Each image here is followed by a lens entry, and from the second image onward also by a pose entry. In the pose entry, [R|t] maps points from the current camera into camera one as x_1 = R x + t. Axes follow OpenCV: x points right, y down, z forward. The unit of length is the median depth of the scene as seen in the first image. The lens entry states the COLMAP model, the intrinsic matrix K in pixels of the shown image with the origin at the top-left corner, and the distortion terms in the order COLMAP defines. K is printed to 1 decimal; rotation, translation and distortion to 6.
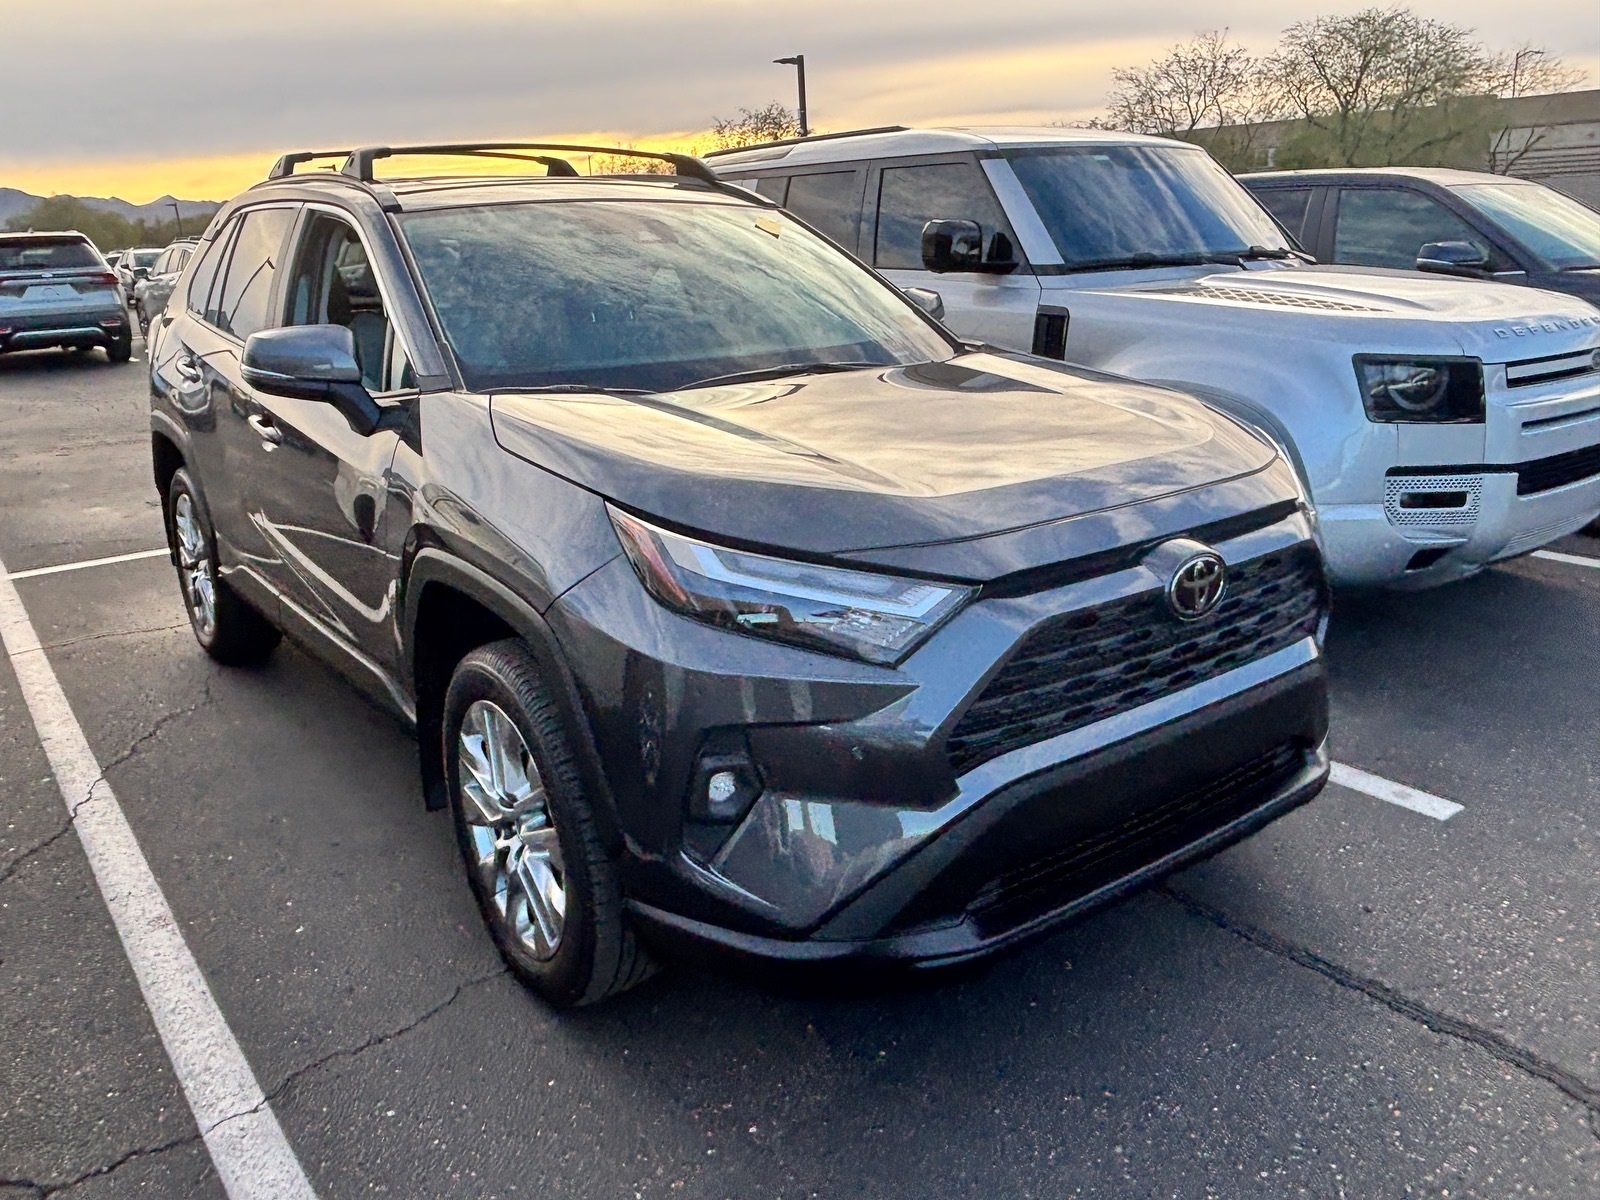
lens RADIAL K [[1210.3, 0, 800.0], [0, 1210.3, 600.0], [0, 0, 1]] dist [0.001703, 0.002771]
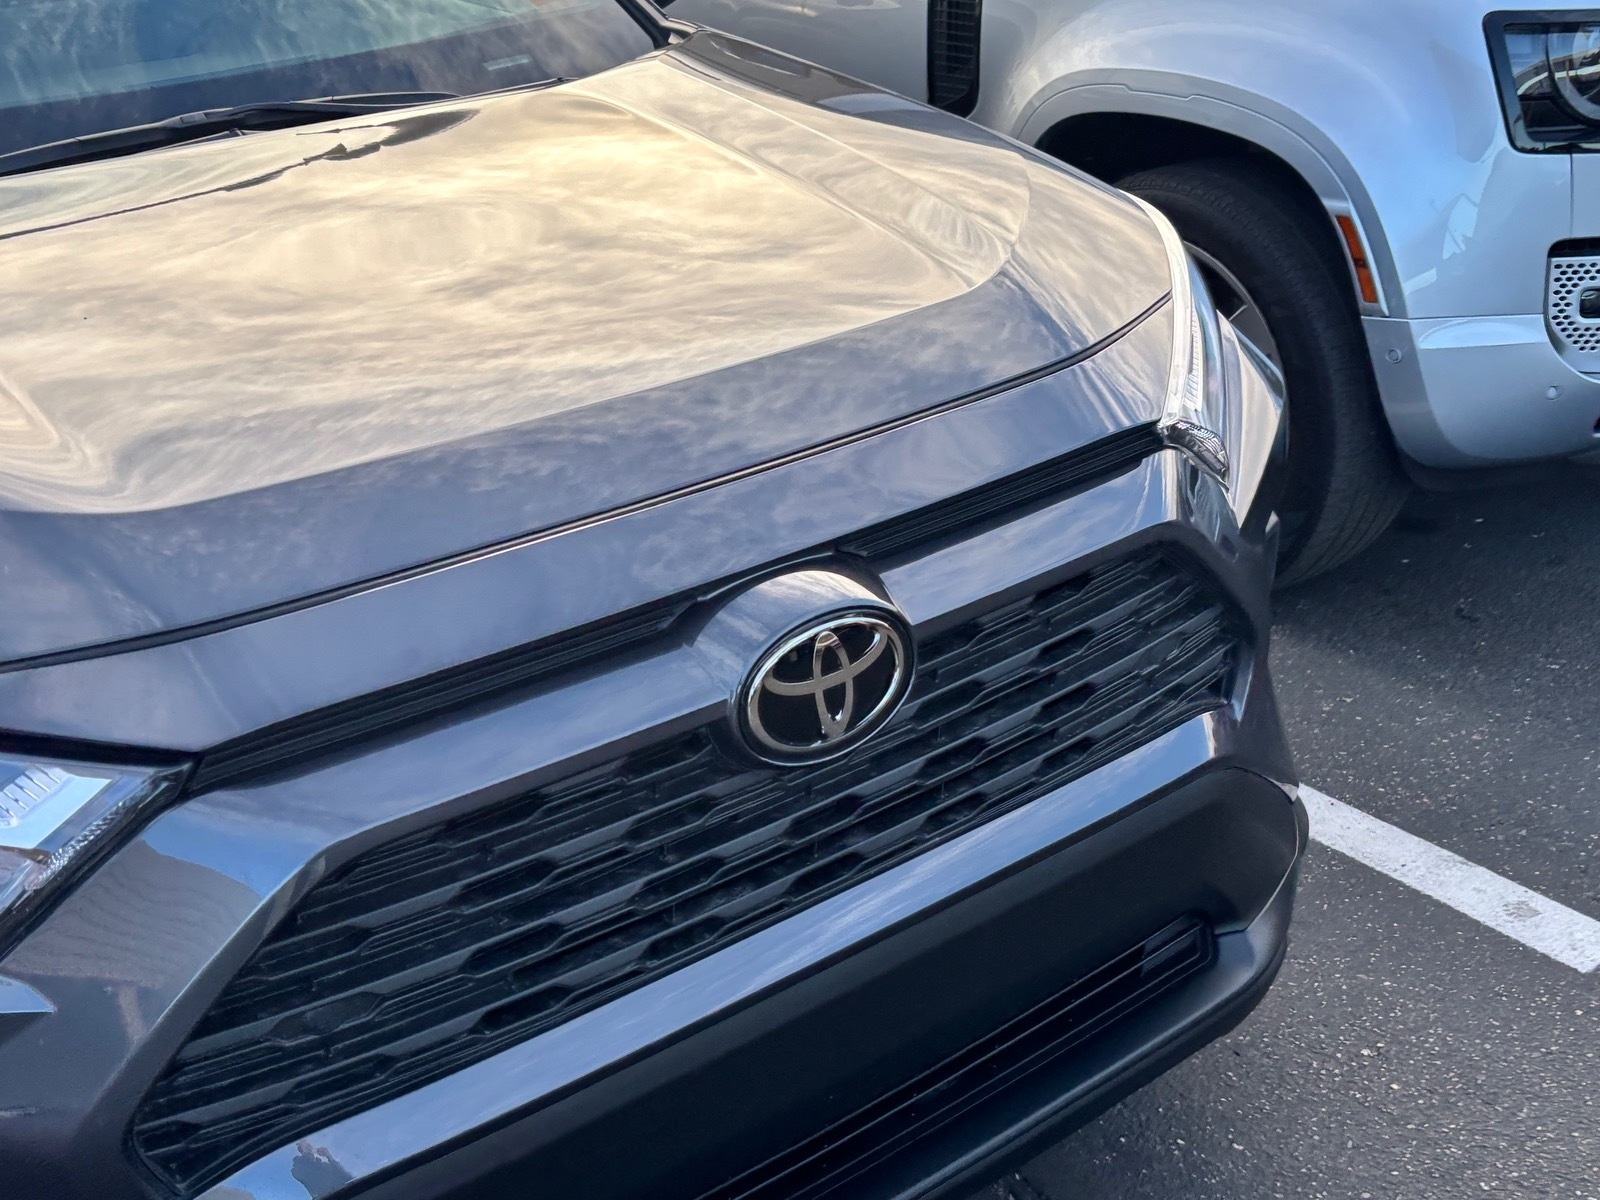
lens RADIAL K [[1903.6, 0, 801.0], [0, 1903.6, 667.7], [0, 0, 1]] dist [0.029865, 0.030236]
pose [[0.999268, -0.036802, -0.010437, 0.304845], [0.037924, 0.988810, 0.144278, -0.107367], [0.005010, -0.144568, 0.989482, 0.309632]]
